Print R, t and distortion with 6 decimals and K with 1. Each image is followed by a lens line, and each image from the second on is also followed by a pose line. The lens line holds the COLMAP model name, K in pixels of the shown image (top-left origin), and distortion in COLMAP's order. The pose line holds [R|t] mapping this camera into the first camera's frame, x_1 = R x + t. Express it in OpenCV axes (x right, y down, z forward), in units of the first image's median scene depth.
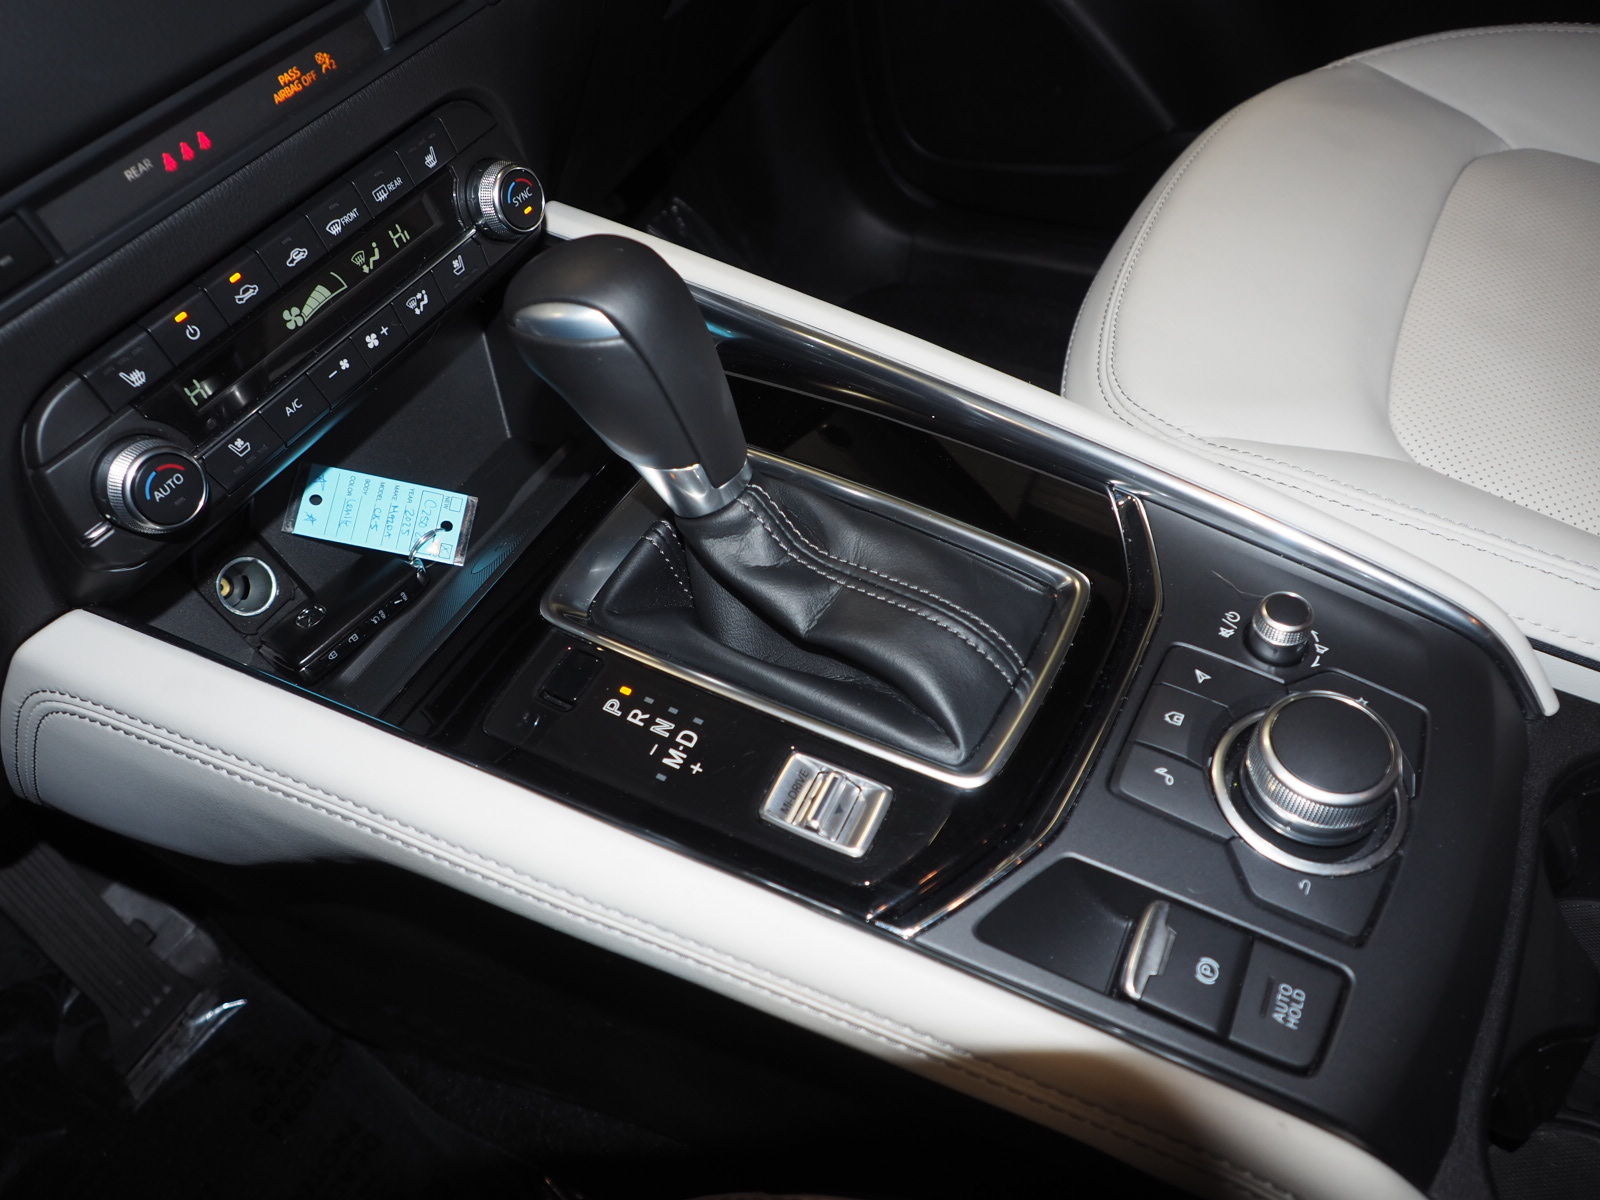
lens RADIAL K [[1160.0, 0, 812.6], [0, 1160.0, 596.4], [0, 0, 1]] dist [-0.041424, 0.004471]
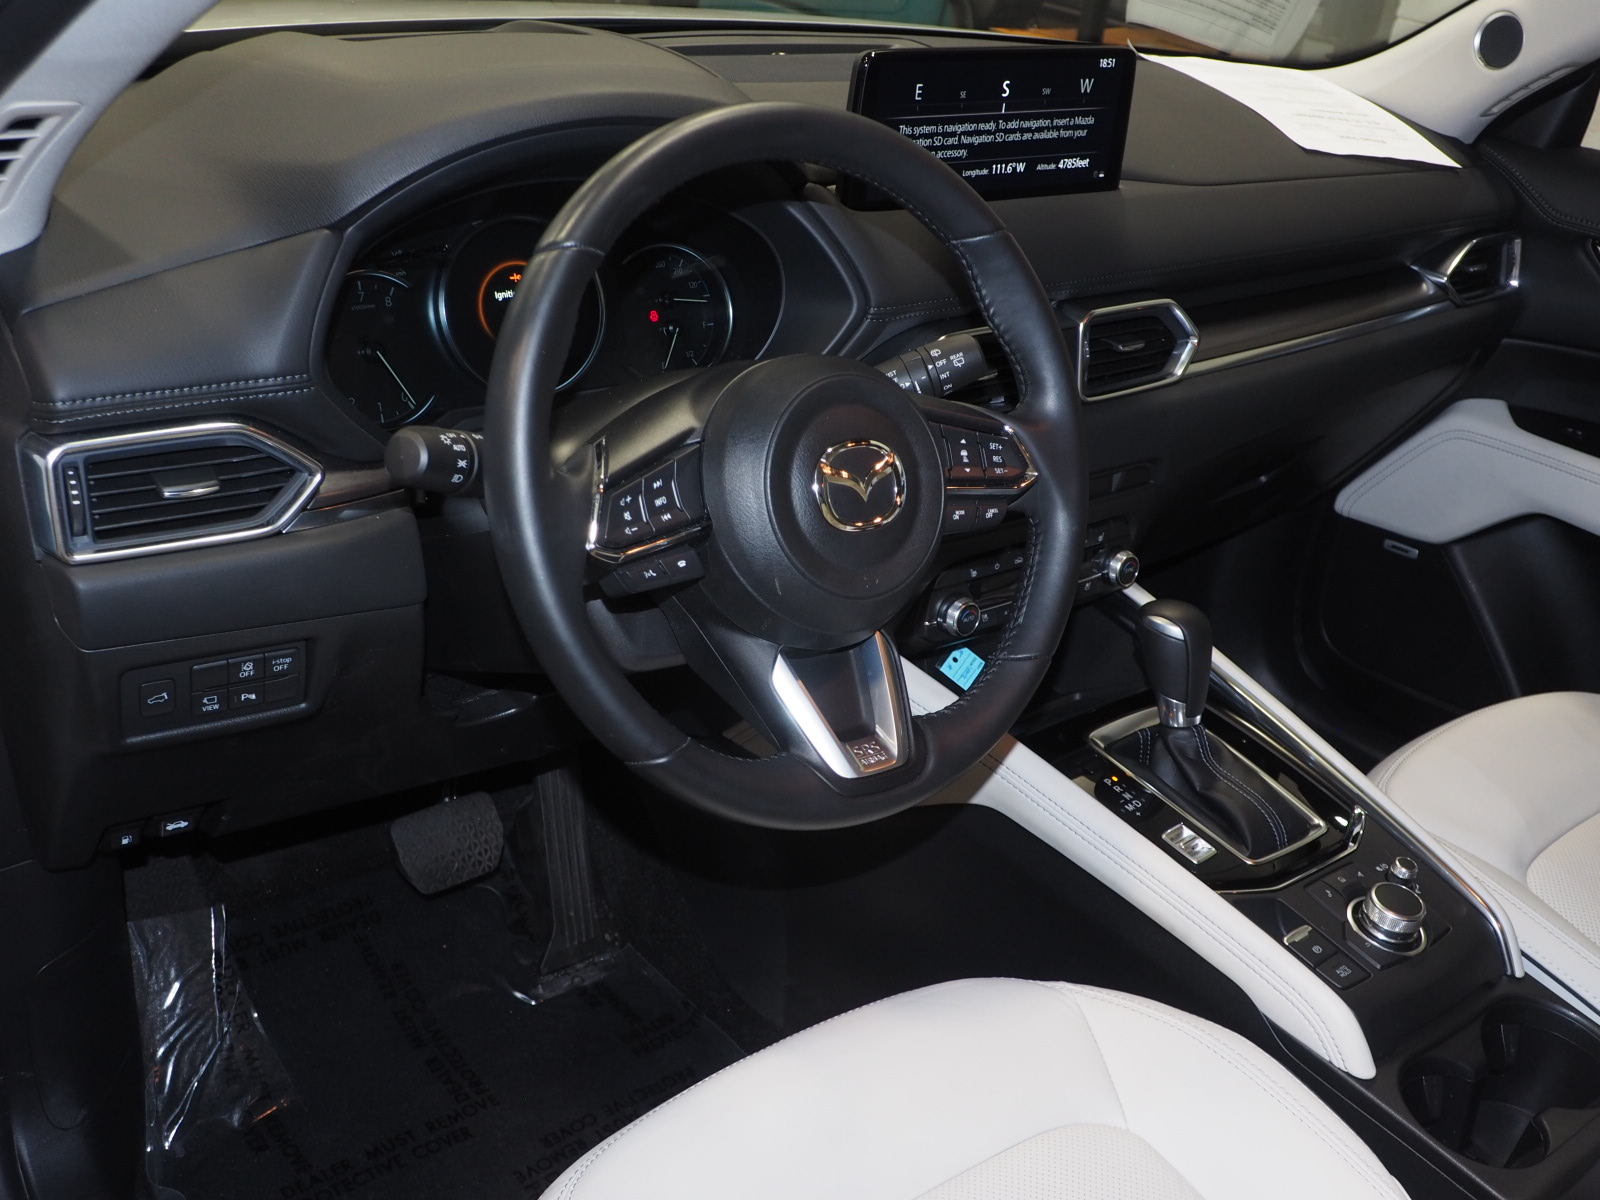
lens RADIAL K [[1611.9, 0, 803.2], [0, 1611.9, 608.1], [0, 0, 1]] dist [0.011293, 0.000000]
pose [[0.888939, 0.404148, -0.215528, -0.155551], [-0.451061, 0.854194, -0.258644, 0.879417], [0.079572, 0.327135, 0.941621, -2.119530]]
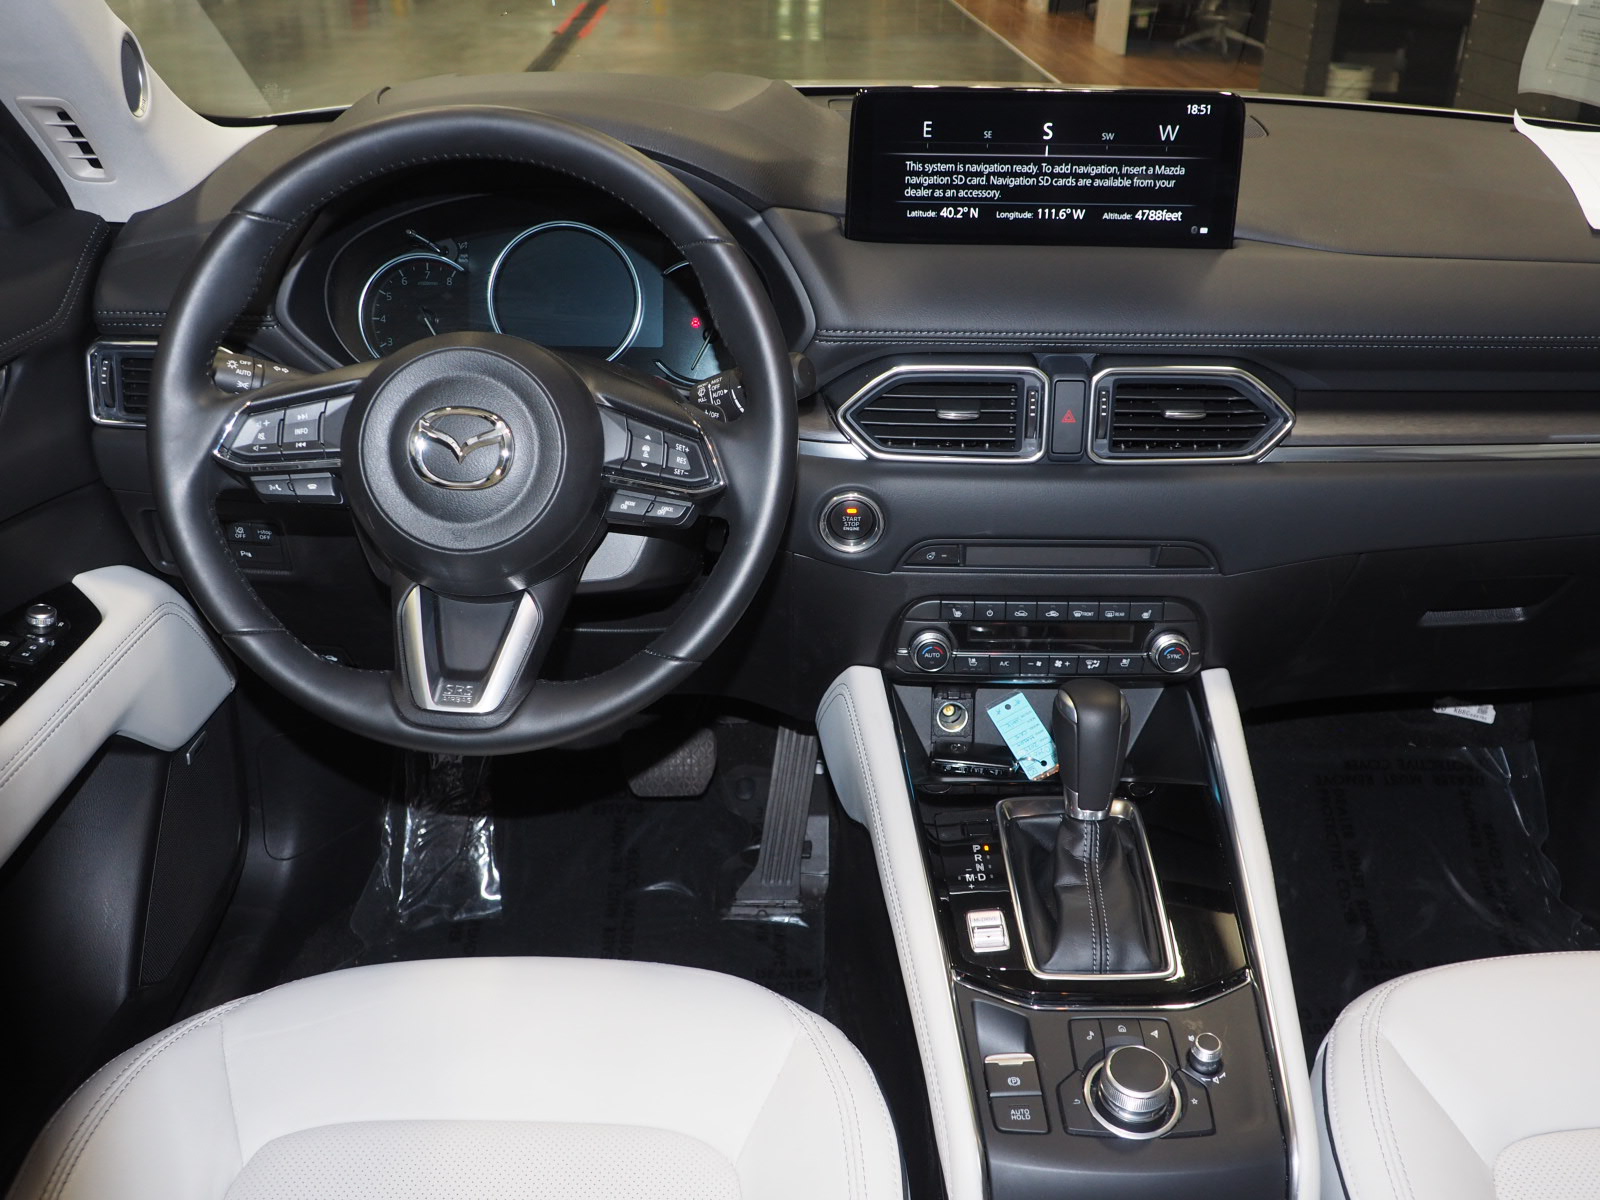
lens RADIAL K [[1367.5, 0, 792.3], [0, 1367.5, 583.7], [0, 0, 1]] dist [0.009666, 0.004589]
pose [[0.493344, 0.548934, -0.674747, 1.098689], [-0.694600, 0.715552, 0.074271, -0.207449], [0.523586, 0.432038, 0.734303, -1.264482]]
